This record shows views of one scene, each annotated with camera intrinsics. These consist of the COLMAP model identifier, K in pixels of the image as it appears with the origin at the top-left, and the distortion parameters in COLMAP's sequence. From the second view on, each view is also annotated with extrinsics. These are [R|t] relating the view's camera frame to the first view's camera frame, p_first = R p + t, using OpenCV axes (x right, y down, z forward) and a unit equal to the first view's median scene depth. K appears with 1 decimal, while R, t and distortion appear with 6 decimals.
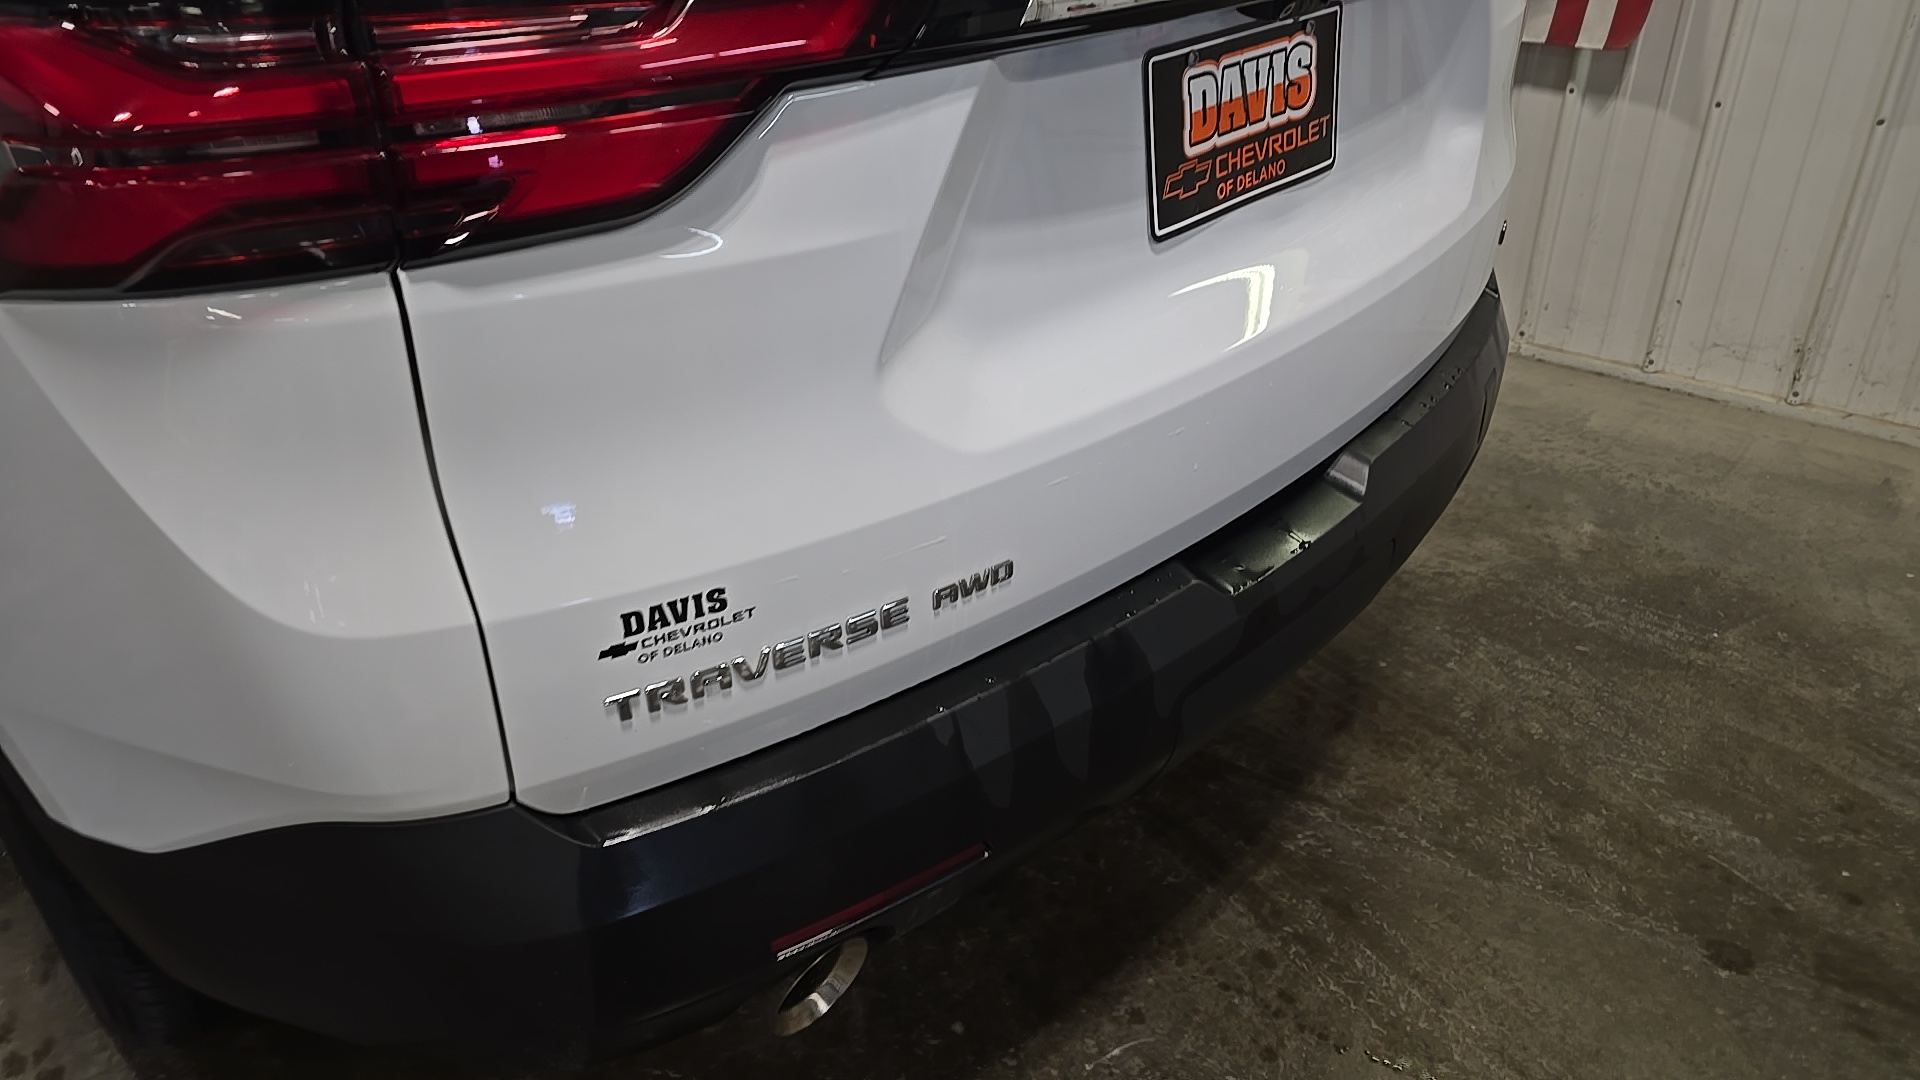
lens RADIAL K [[1282.2, 0, 960.0], [0, 1282.2, 540.0], [0, 0, 1]] dist [0.059804, -0.056731]
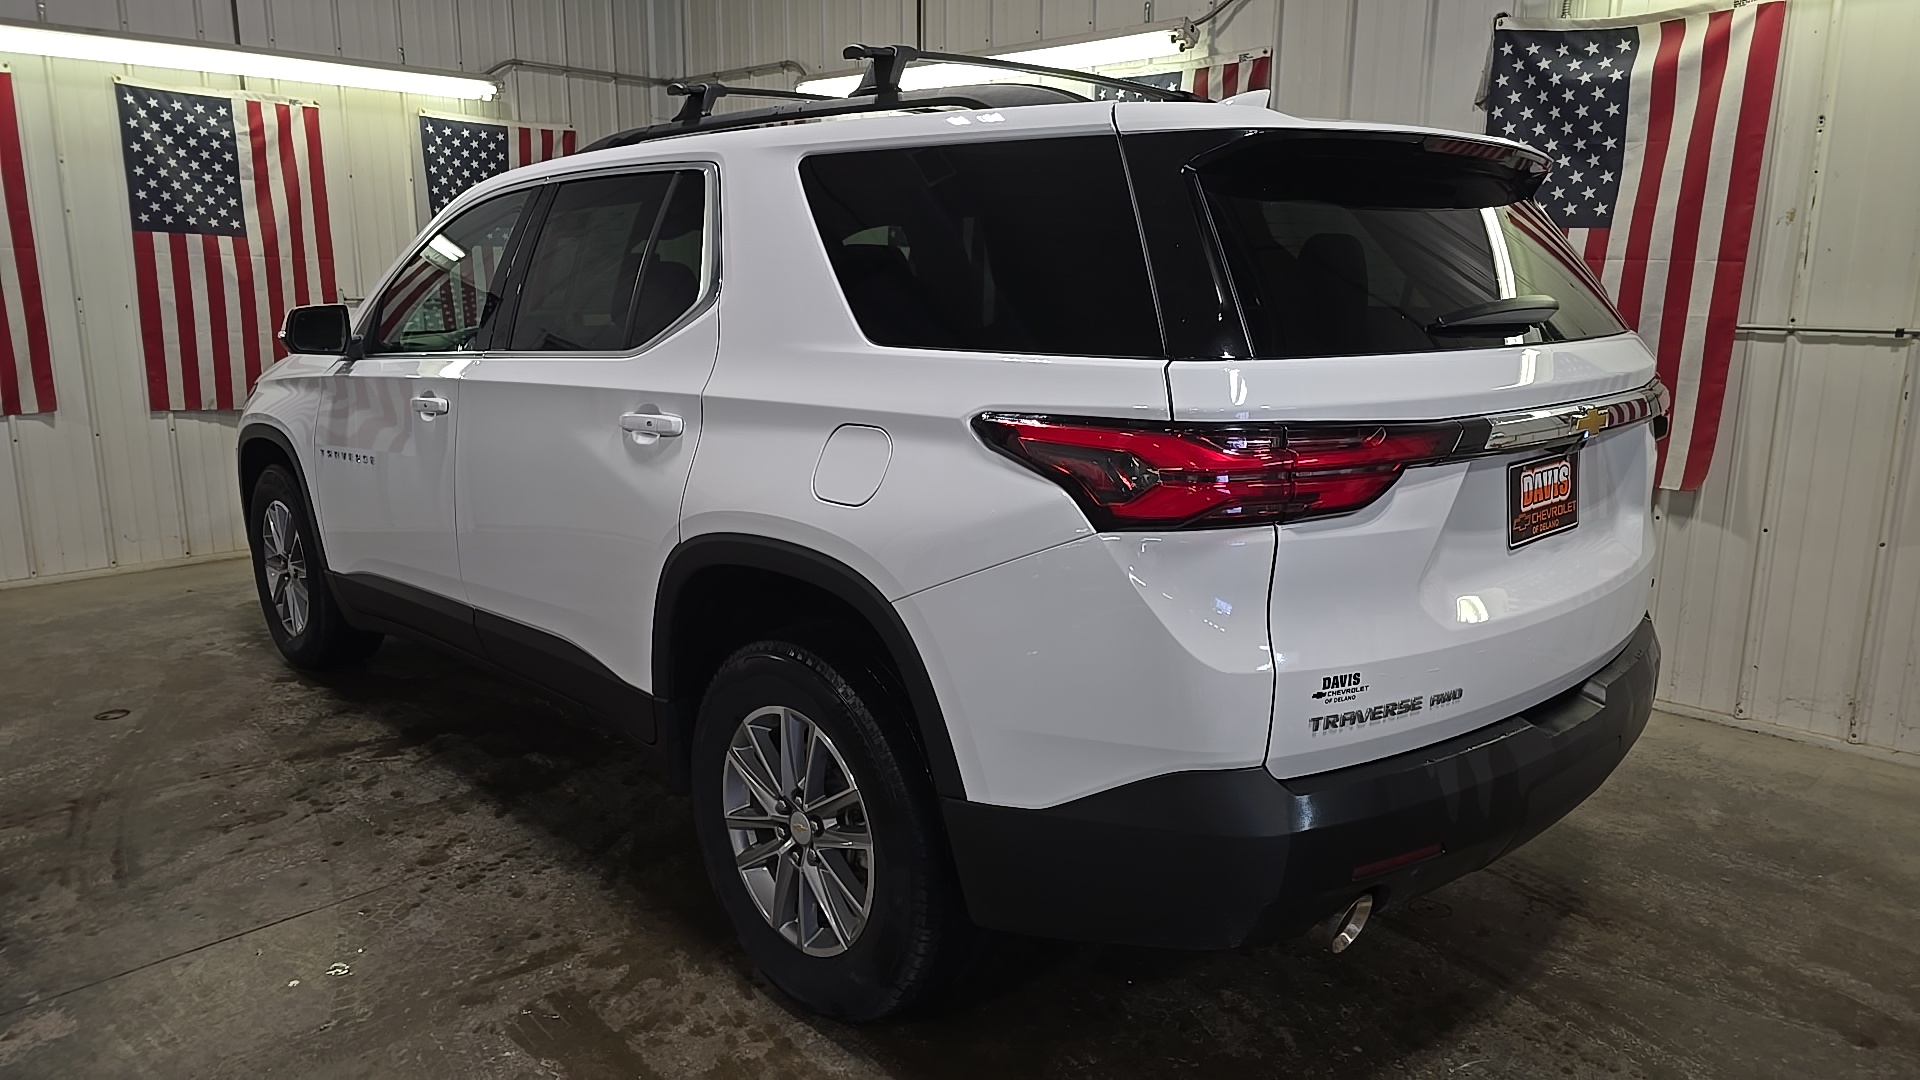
lens RADIAL K [[1279.1, 0, 969.0], [0, 1279.1, 535.5], [0, 0, 1]] dist [0.045403, -0.034453]
pose [[0.998264, 0.045411, -0.037510, -0.273562], [-0.054920, 0.947771, -0.314187, 0.190621], [0.021284, 0.315702, 0.948620, -0.423532]]
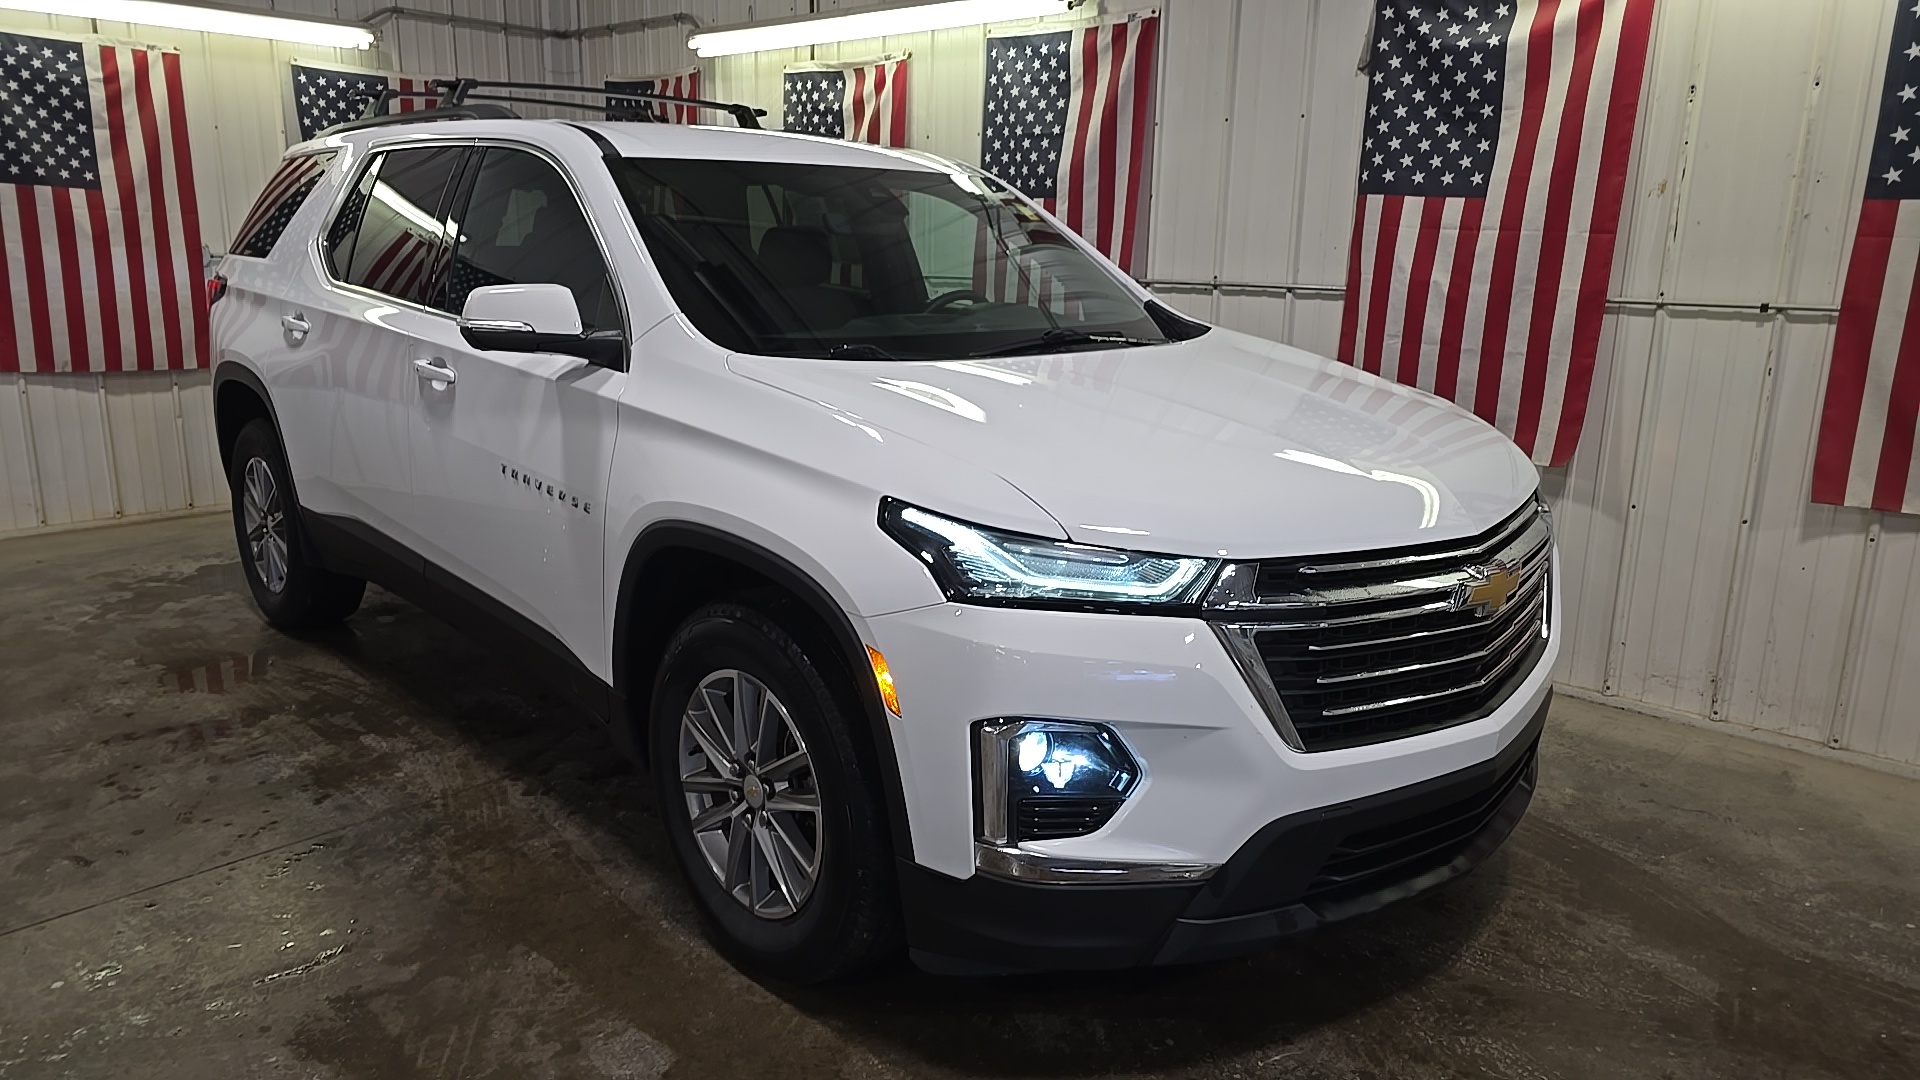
lens RADIAL K [[1278.7, 0, 969.5], [0, 1278.7, 538.7], [0, 0, 1]] dist [0.045931, -0.037518]
pose [[0.998770, 0.049569, 0.001086, -0.165729], [-0.047107, 0.955548, -0.291049, 0.164735], [-0.015465, 0.290640, 0.956708, -0.378430]]
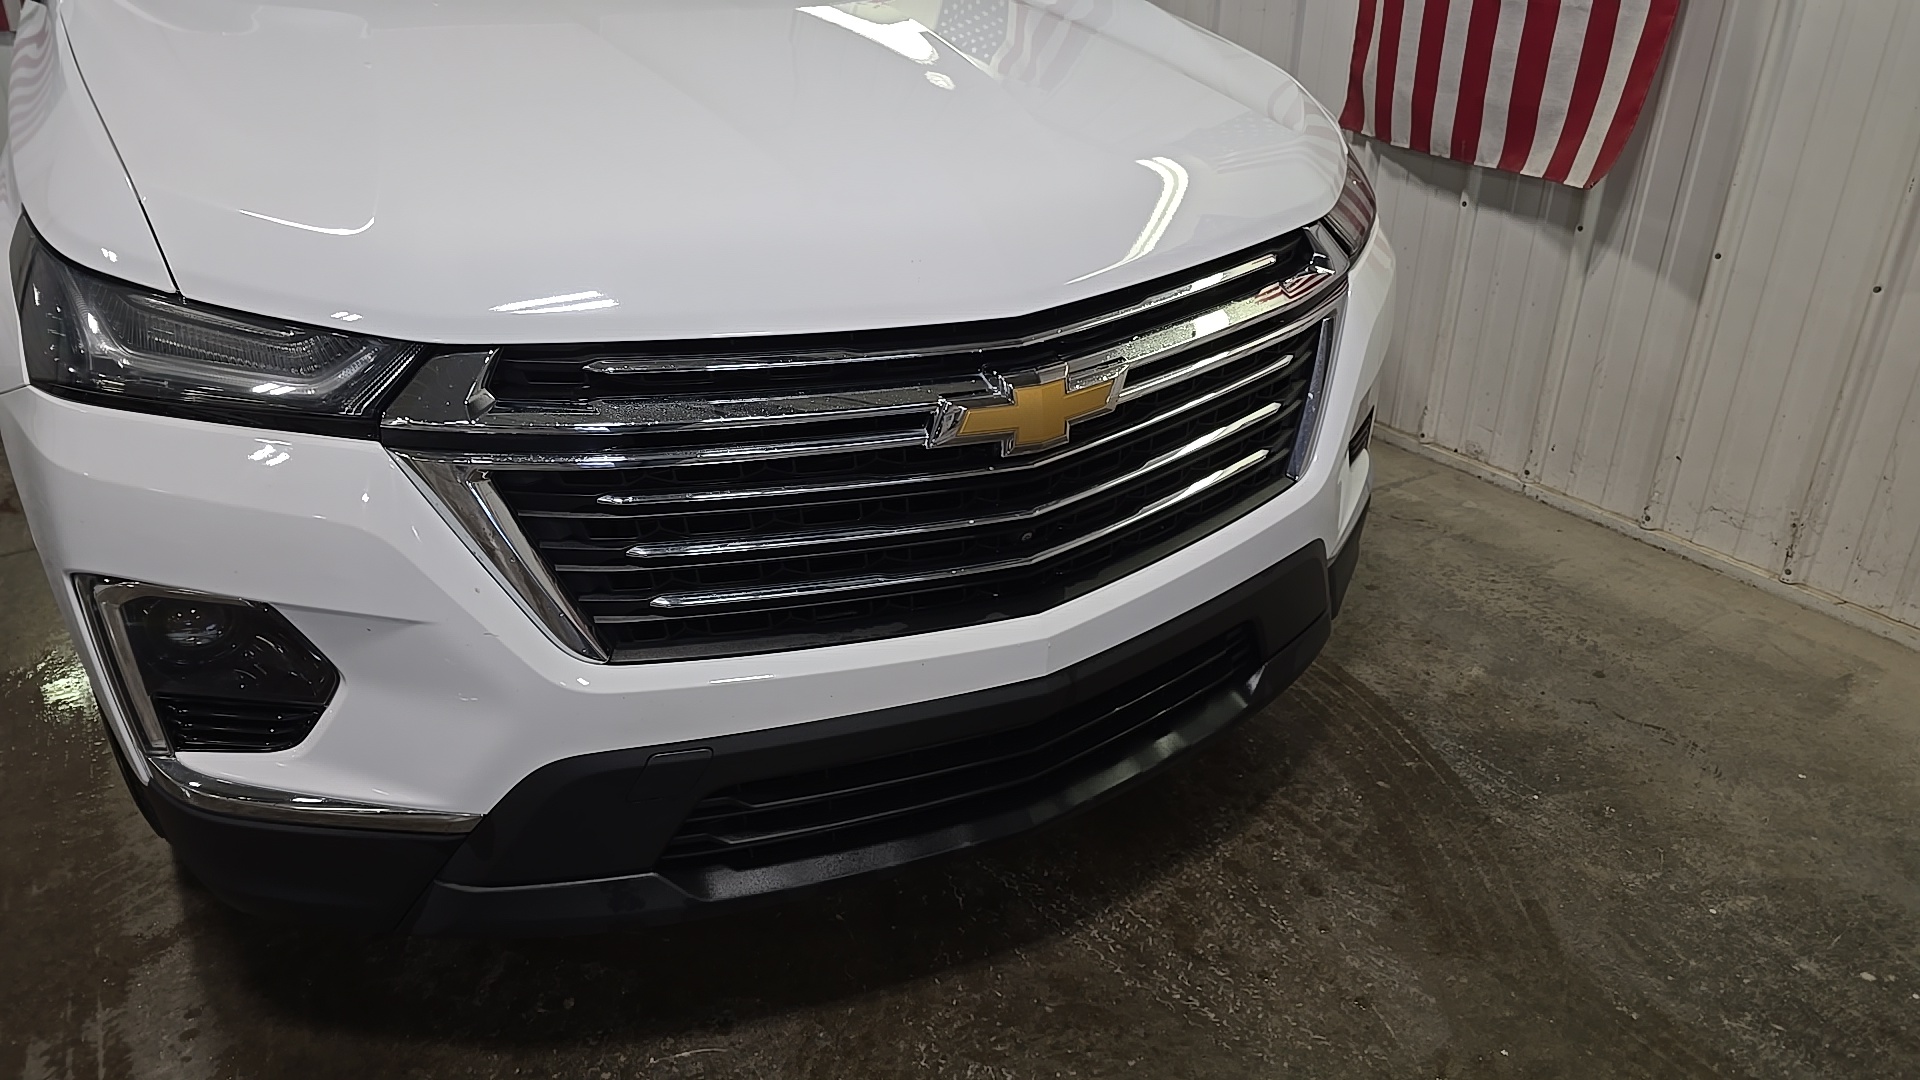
lens RADIAL K [[1278.7, 0, 969.5], [0, 1278.7, 538.7], [0, 0, 1]] dist [0.045931, -0.037518]
pose [[0.968009, 0.140183, -0.208102, 0.309108], [-0.152336, 0.987371, -0.043490, -0.008176], [0.199378, 0.073800, 0.977140, -0.014774]]
